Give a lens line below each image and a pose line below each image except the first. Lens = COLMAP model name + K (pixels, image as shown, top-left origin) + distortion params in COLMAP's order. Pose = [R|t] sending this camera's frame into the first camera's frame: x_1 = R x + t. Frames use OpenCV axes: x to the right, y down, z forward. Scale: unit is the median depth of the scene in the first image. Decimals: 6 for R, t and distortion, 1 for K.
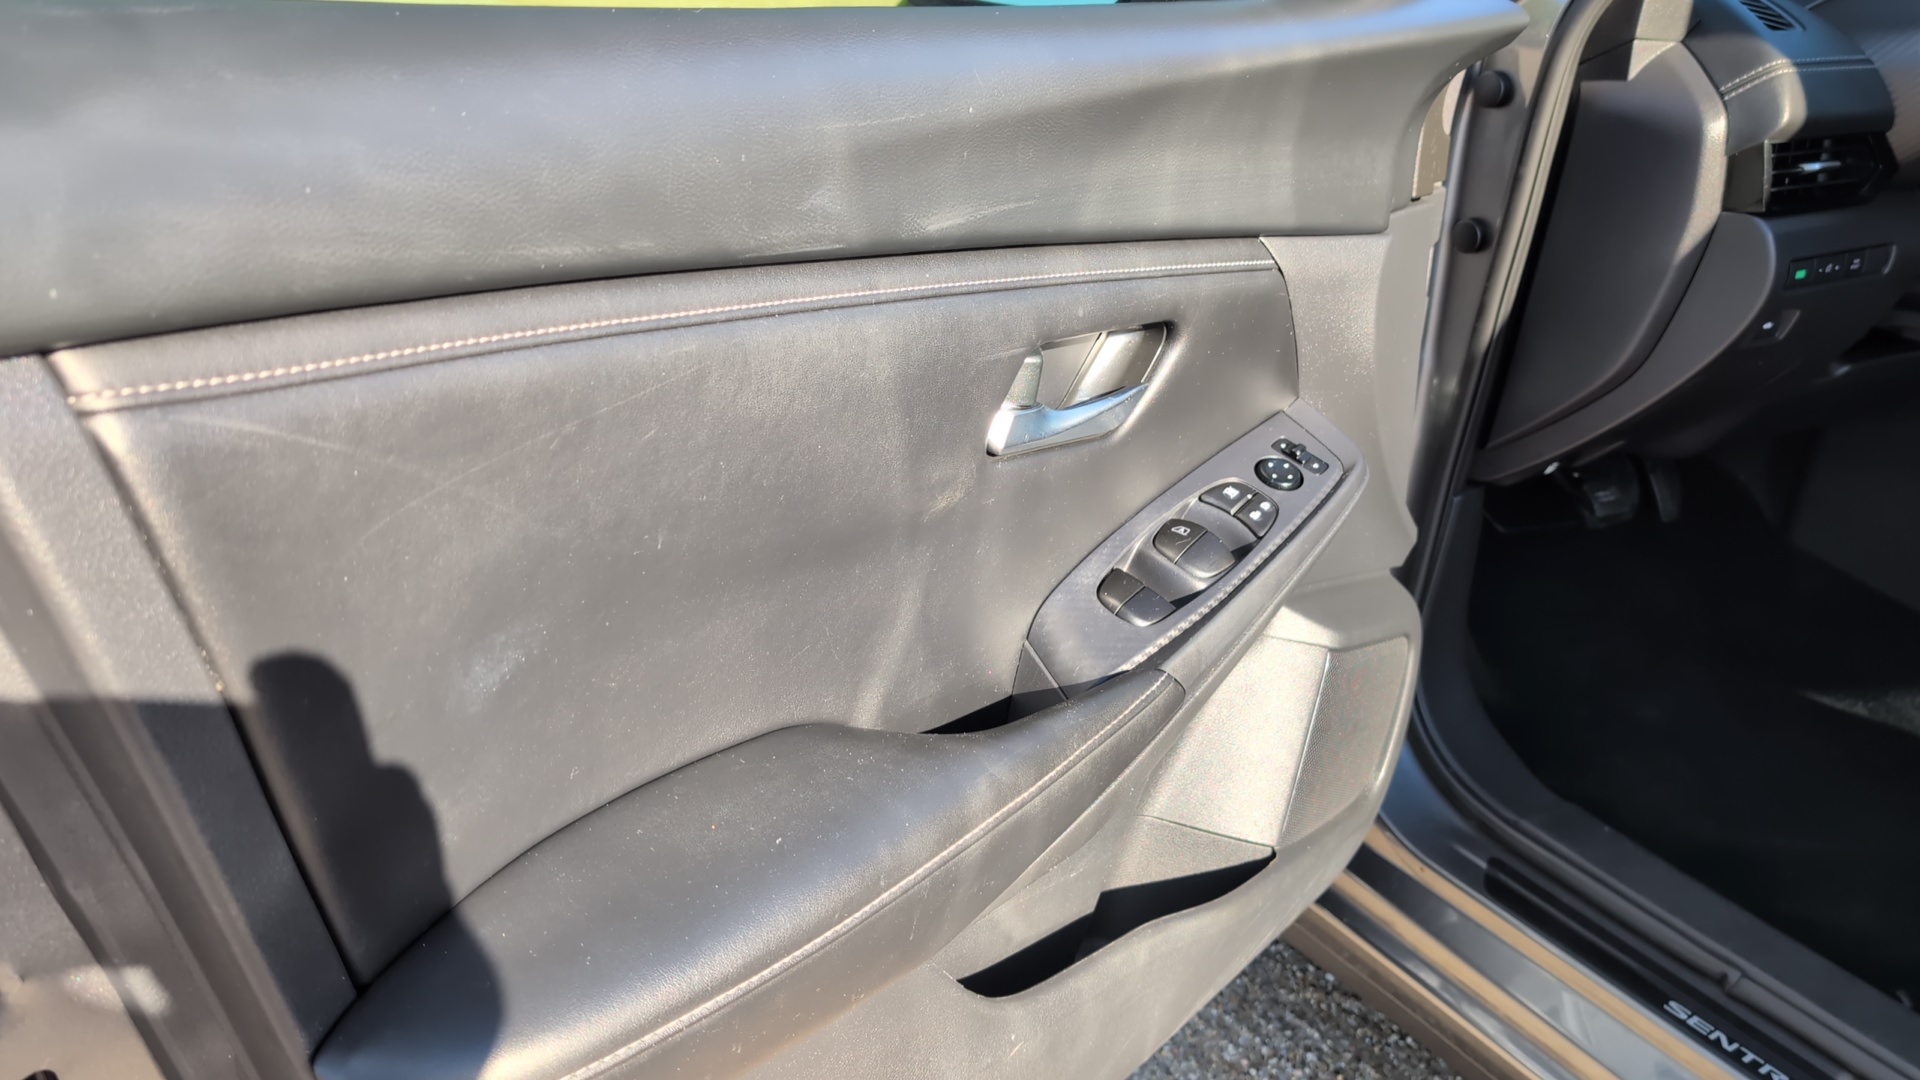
lens RADIAL K [[1606.2, 0, 963.2], [0, 1606.2, 540.5], [0, 0, 1]] dist [0.036124, -0.045042]
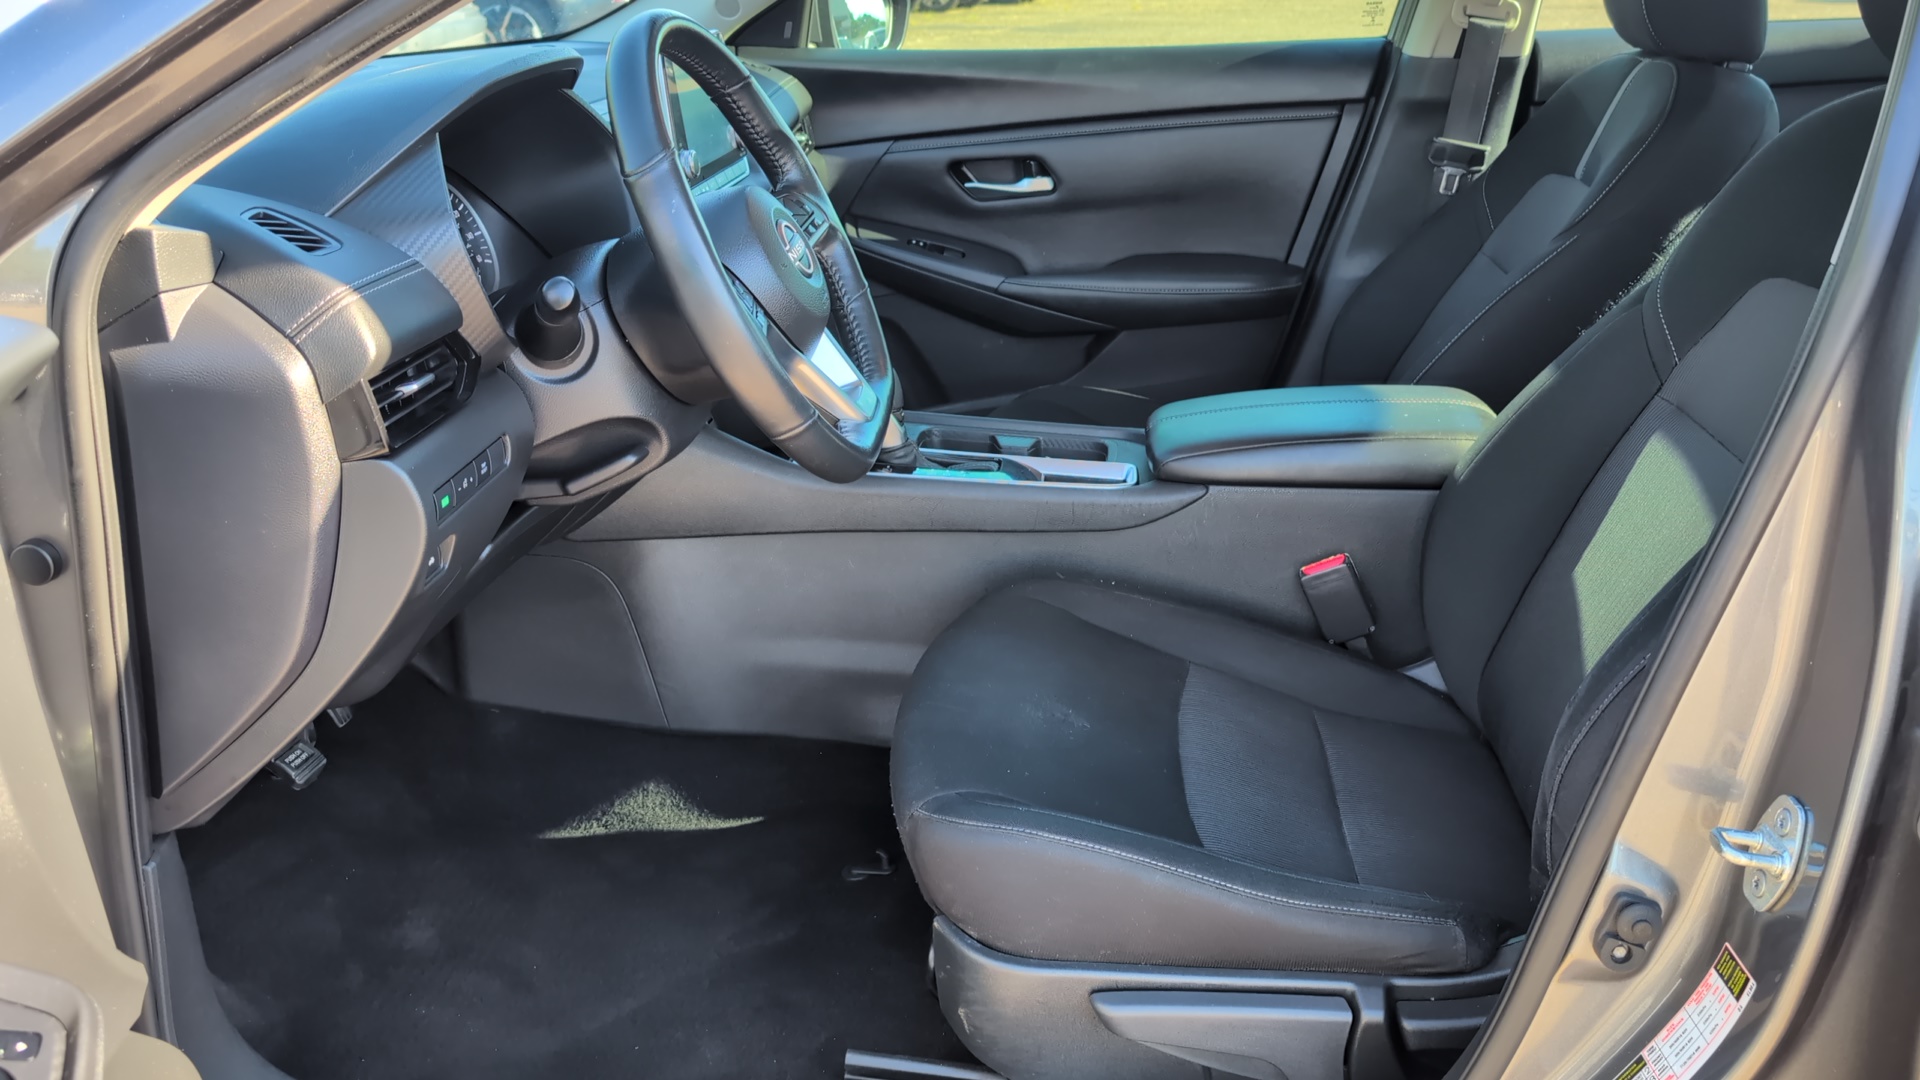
lens RADIAL K [[1606.2, 0, 960.5], [0, 1606.2, 536.3], [0, 0, 1]] dist [0.036124, -0.045042]
pose [[0.602542, -0.322193, 0.730161, 0.026492], [0.350617, 0.928737, 0.120481, -0.154091], [-0.716946, 0.183412, 0.672569, 0.189603]]
